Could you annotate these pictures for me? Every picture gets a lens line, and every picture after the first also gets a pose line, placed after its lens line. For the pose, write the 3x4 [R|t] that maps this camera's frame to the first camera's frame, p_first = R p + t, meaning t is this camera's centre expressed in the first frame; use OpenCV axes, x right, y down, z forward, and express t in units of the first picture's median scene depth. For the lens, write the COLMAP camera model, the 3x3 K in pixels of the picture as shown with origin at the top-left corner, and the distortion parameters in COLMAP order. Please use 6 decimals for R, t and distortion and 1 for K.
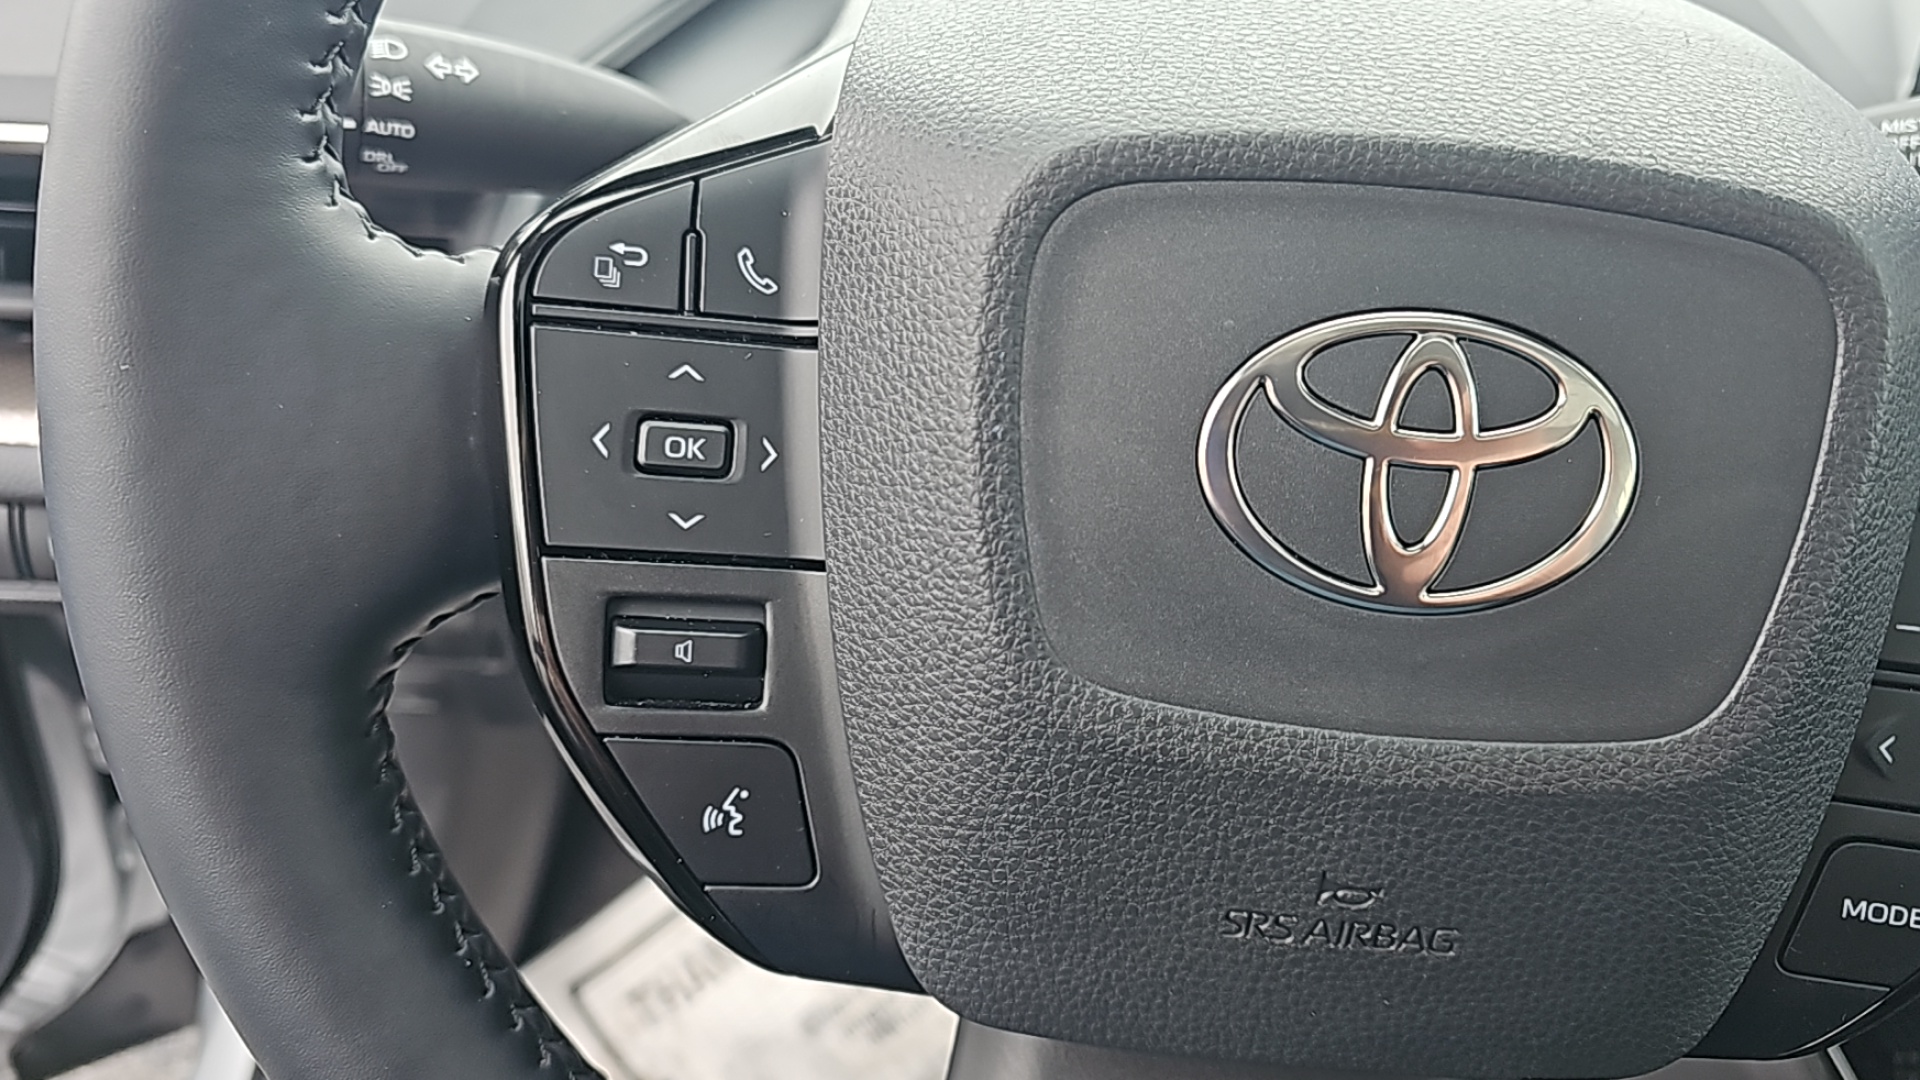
lens RADIAL K [[1378.7, 0, 931.3], [0, 1378.7, 518.8], [0, 0, 1]] dist [0.097122, -0.150752]
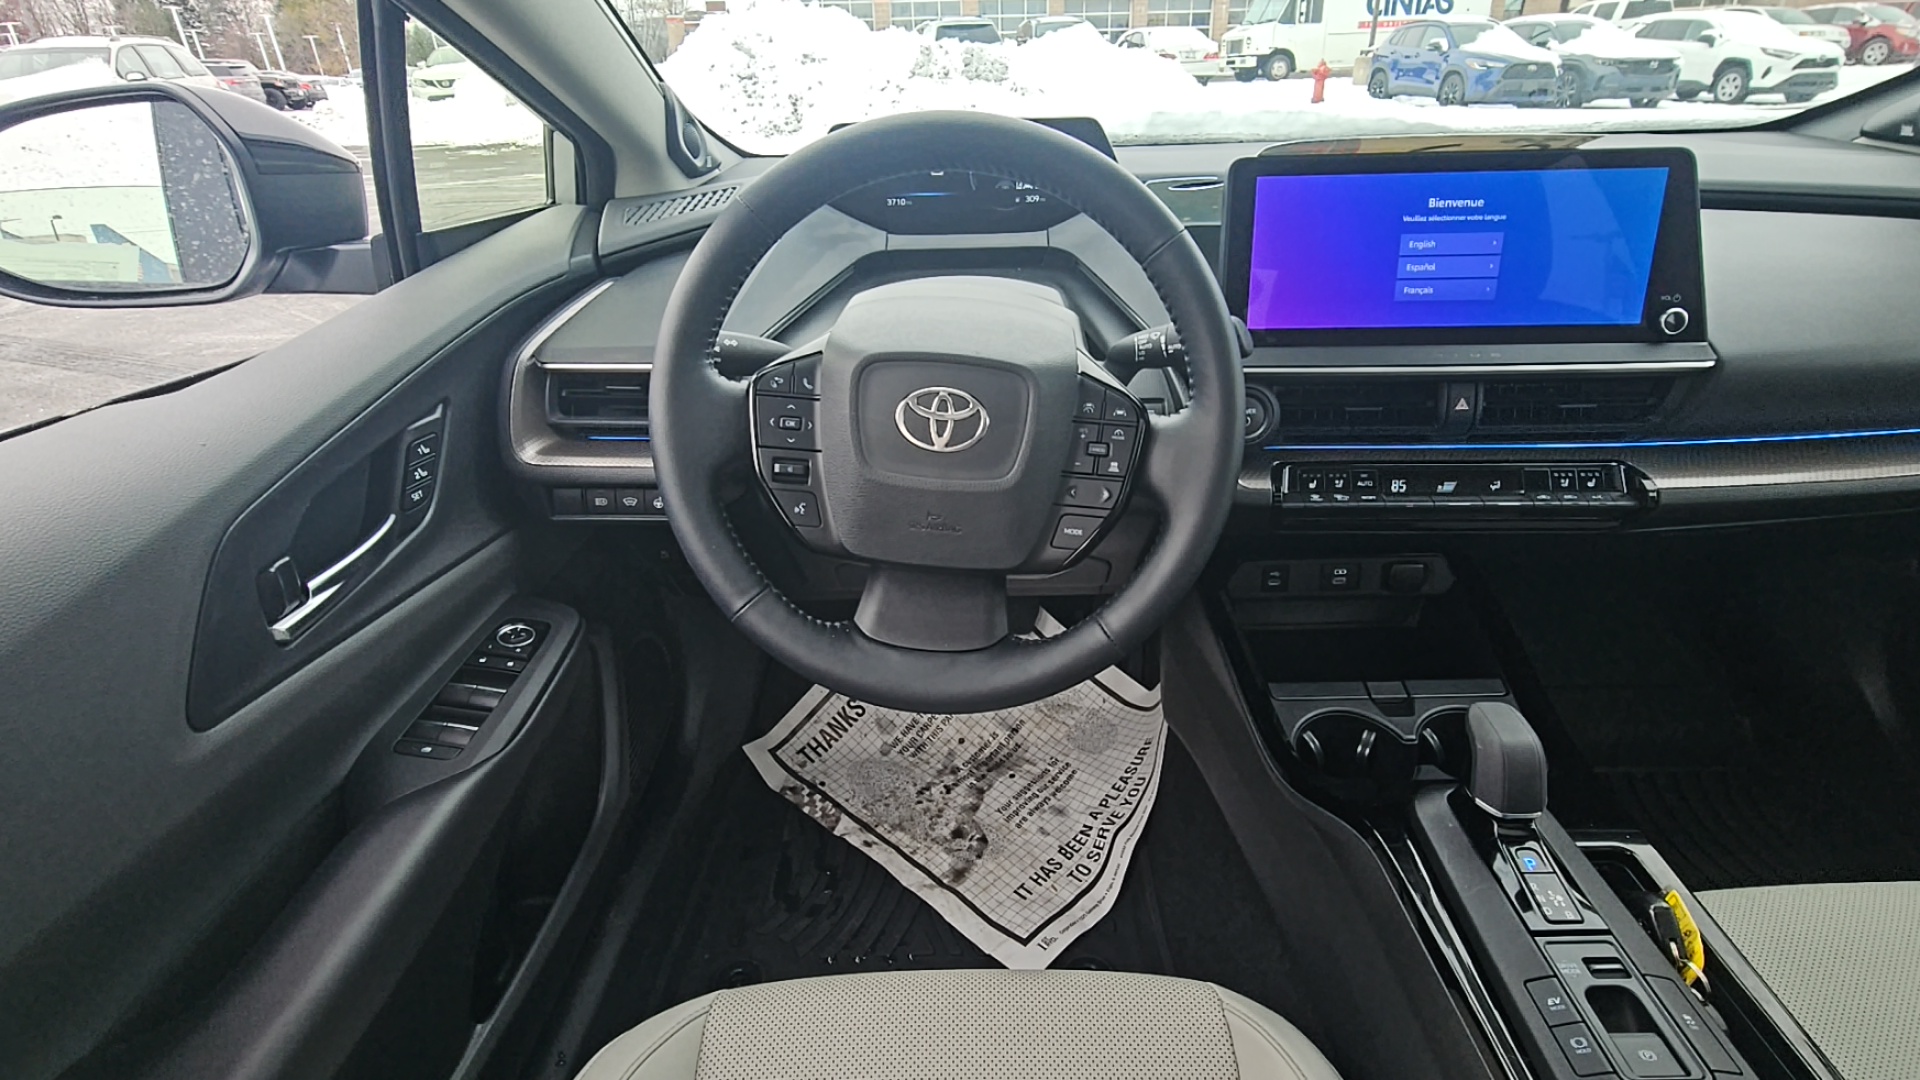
lens RADIAL K [[926.8, 0, 965.5], [0, 926.8, 540.2], [0, 0, 1]] dist [-0.000986, -0.001414]
pose [[0.998507, -0.024737, -0.048696, 0.528890], [0.022376, 0.998576, -0.048437, 0.488872], [0.049825, 0.047275, 0.997638, -1.955815]]
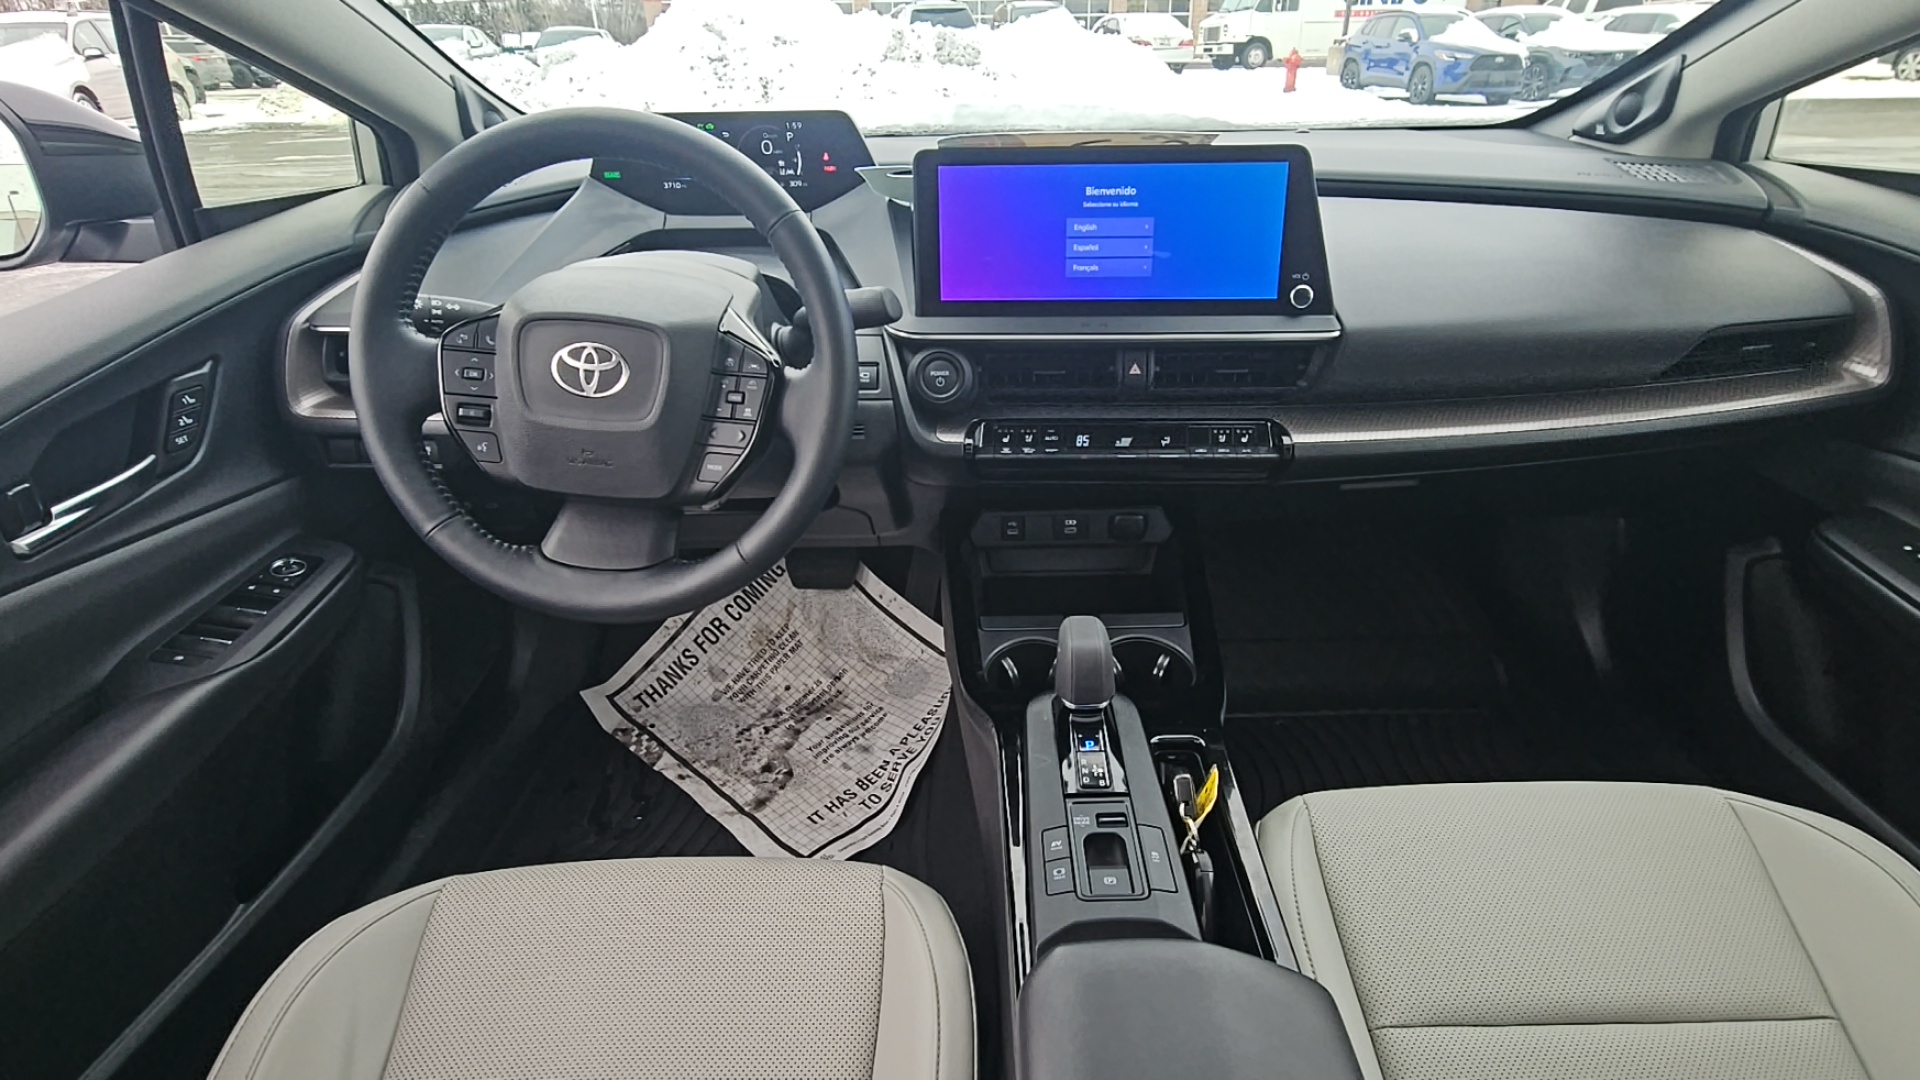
lens RADIAL K [[926.8, 0, 965.5], [0, 926.8, 540.2], [0, 0, 1]] dist [-0.000986, -0.001414]
pose [[0.999353, -0.020764, -0.029378, 1.801287], [0.019755, 0.999219, -0.034209, 0.743594], [0.030065, 0.033607, 0.998983, -2.446918]]
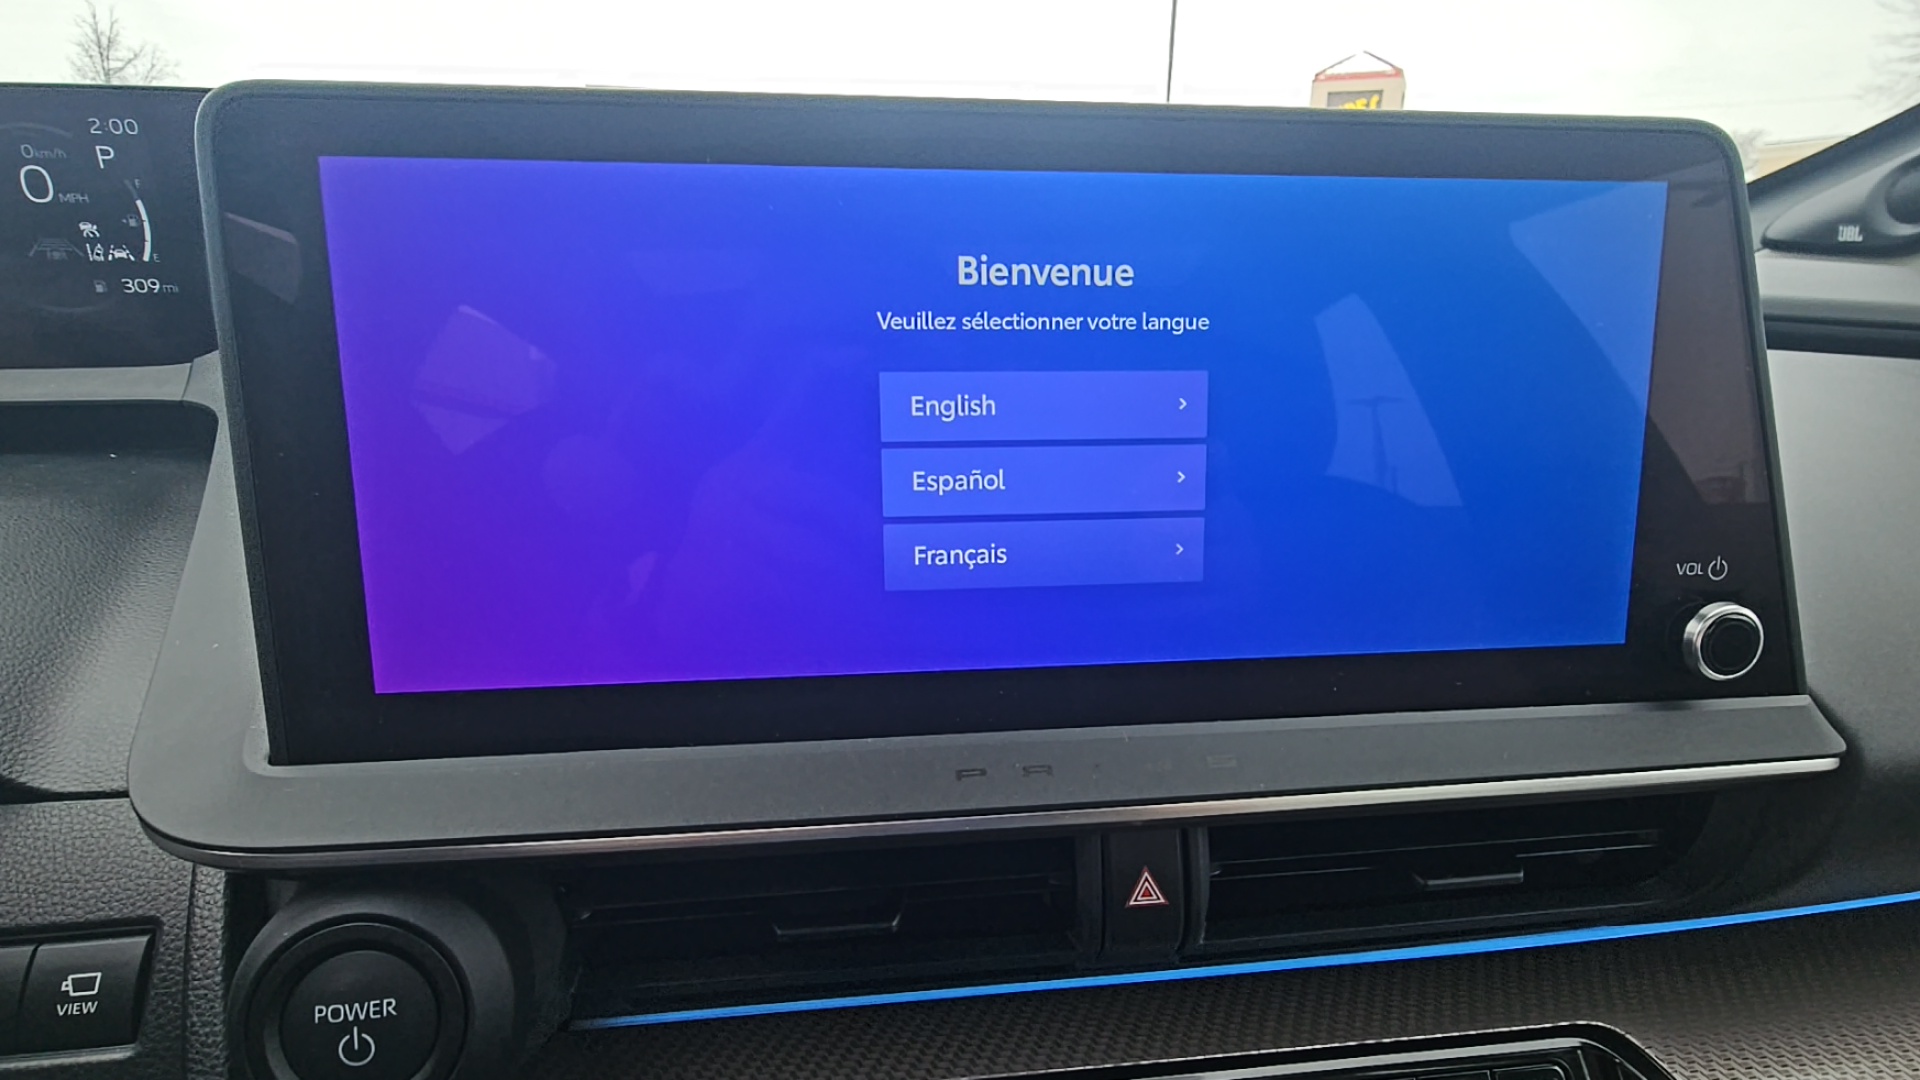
lens RADIAL K [[942.4, 0, 960.0], [0, 942.4, 540.0], [0, 0, 1]] dist [-0.000488, -0.000841]
pose [[0.990838, -0.047162, 0.126557, 2.128307], [0.071871, 0.977475, -0.198434, -0.497577], [-0.114348, 0.205712, 0.971909, 0.842701]]
